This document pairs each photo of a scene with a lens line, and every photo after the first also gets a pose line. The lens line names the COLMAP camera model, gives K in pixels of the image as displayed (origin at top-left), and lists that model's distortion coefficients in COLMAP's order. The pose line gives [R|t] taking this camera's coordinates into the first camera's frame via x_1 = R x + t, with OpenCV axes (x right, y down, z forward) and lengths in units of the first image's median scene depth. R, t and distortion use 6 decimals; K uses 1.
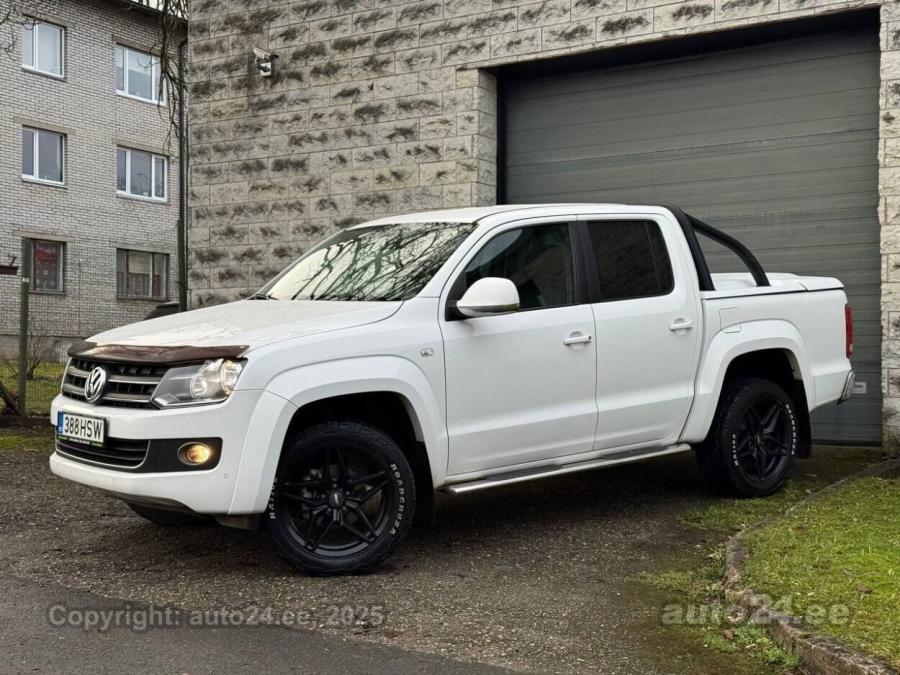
lens RADIAL K [[1243.1, 0, 451.3], [0, 1243.1, 350.0], [0, 0, 1]] dist [0.118137, 0.100463]
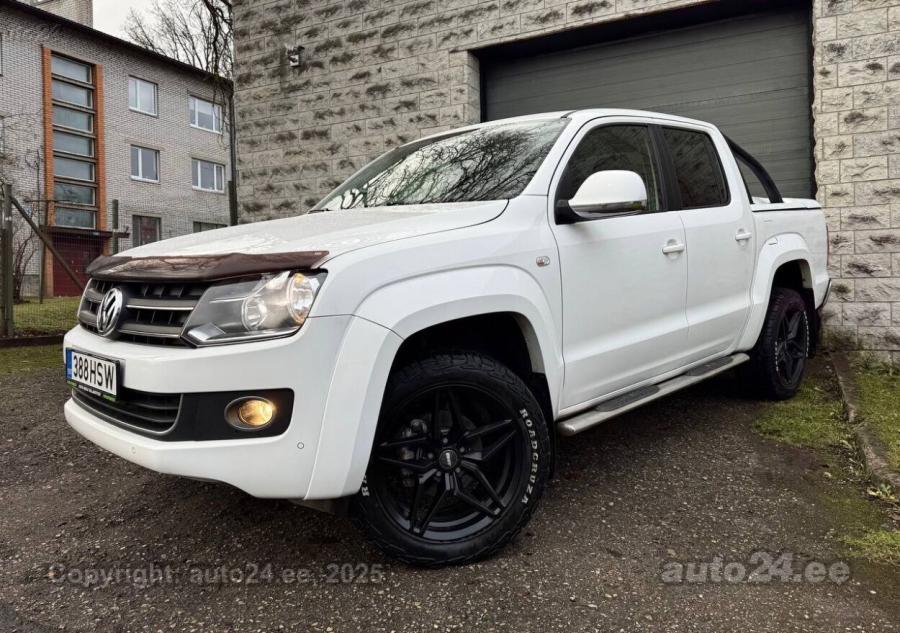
lens RADIAL K [[669.0, 0, 448.5], [0, 669.0, 301.2], [0, 0, 1]] dist [0.083910, -0.111378]
pose [[0.995566, -0.024055, 0.090941, -0.064268], [0.021377, 0.999312, 0.030299, 0.007057], [-0.091607, -0.028220, 0.995395, 0.308797]]
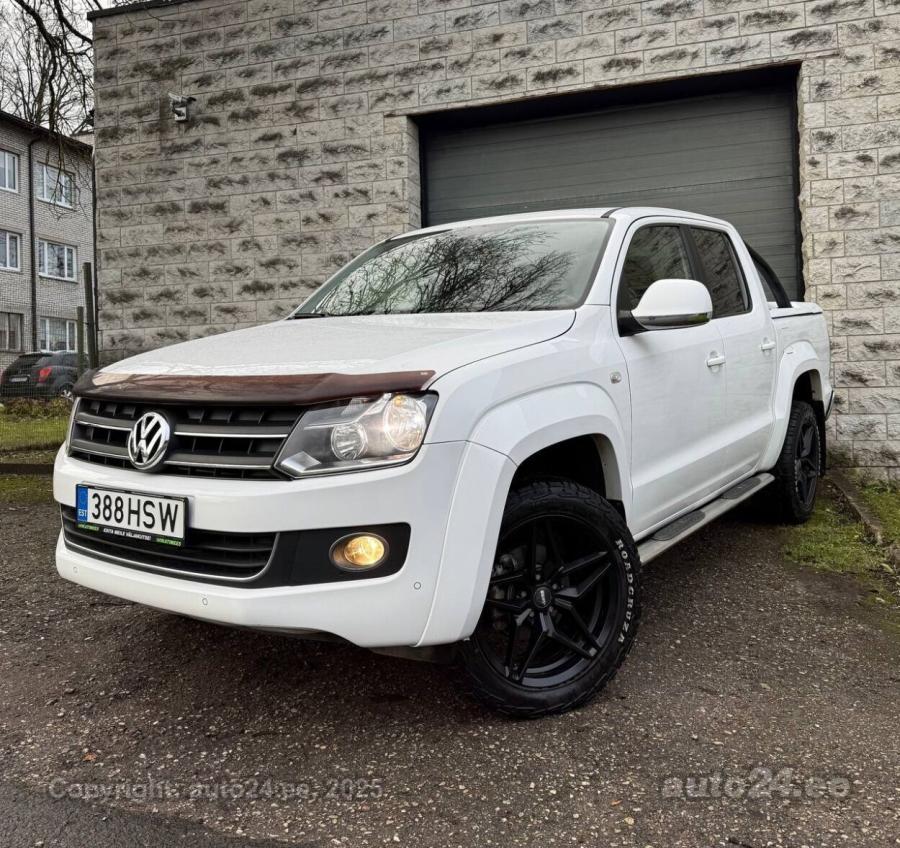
lens RADIAL K [[842.3, 0, 450.6], [0, 842.3, 386.5], [0, 0, 1]] dist [0.159157, -0.312168]
pose [[0.966433, -0.024981, 0.255702, -0.129650], [0.024701, 0.999686, 0.004307, 0.001312], [-0.255729, 0.002154, 0.966746, 0.289761]]
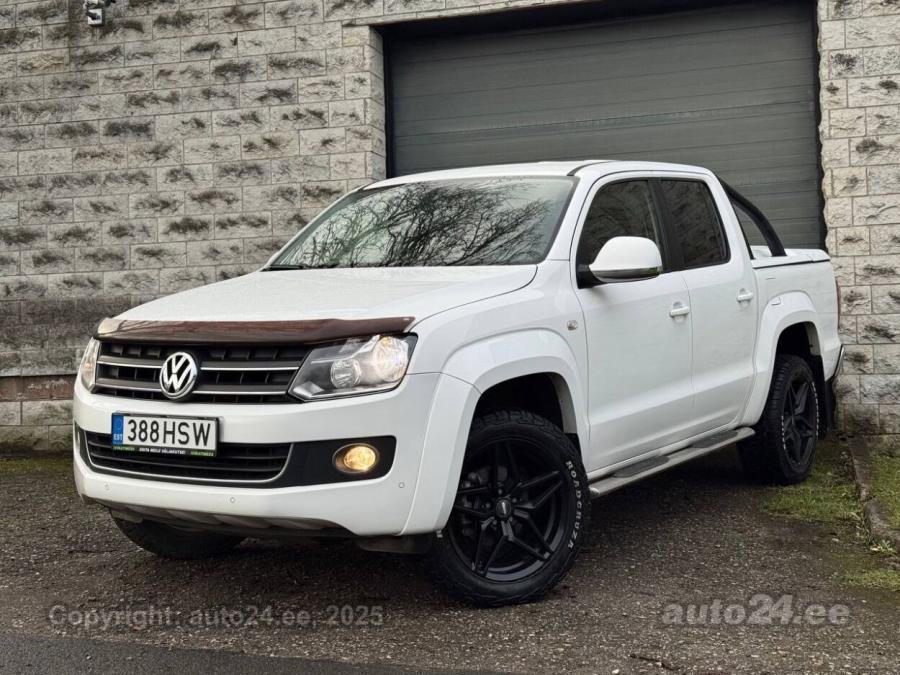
lens RADIAL K [[1256.4, 0, 449.9], [0, 1256.4, 318.8], [0, 0, 1]] dist [0.177661, -0.312534]
pose [[0.959227, -0.017621, 0.282087, -0.179426], [0.025346, 0.999396, -0.023758, 0.008266], [-0.281498, 0.029939, 0.959095, 0.115741]]
